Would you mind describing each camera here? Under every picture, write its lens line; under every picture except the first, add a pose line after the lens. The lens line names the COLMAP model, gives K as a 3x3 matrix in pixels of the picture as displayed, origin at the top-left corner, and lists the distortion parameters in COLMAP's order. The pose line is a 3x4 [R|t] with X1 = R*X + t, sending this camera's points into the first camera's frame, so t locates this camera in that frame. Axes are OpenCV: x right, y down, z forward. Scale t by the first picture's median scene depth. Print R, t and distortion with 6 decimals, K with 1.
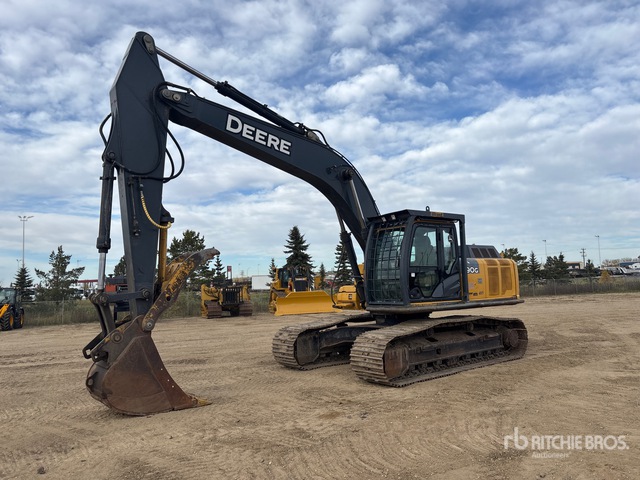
lens RADIAL K [[461.6, 0, 320.5], [0, 461.6, 240.9], [0, 0, 1]] dist [0.037106, -0.005376]
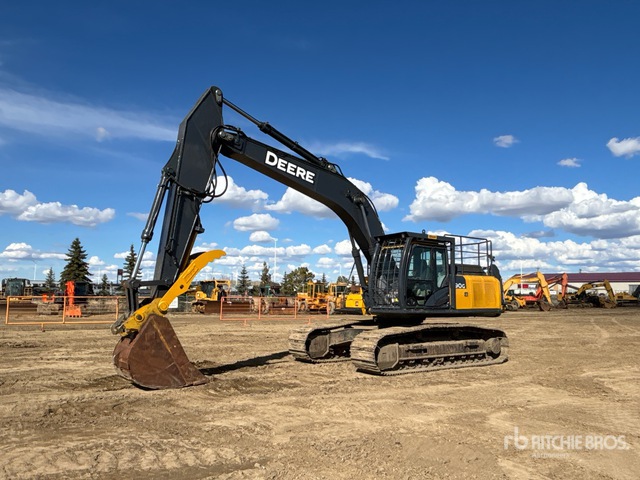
lens RADIAL K [[461.6, 0, 317.8], [0, 461.6, 240.1], [0, 0, 1]] dist [0.037106, -0.005376]
pose [[0.998867, 0.046610, -0.009561, -0.037260], [-0.046831, 0.998606, -0.024348, -0.007655], [0.008413, 0.024768, 0.999658, -0.225945]]
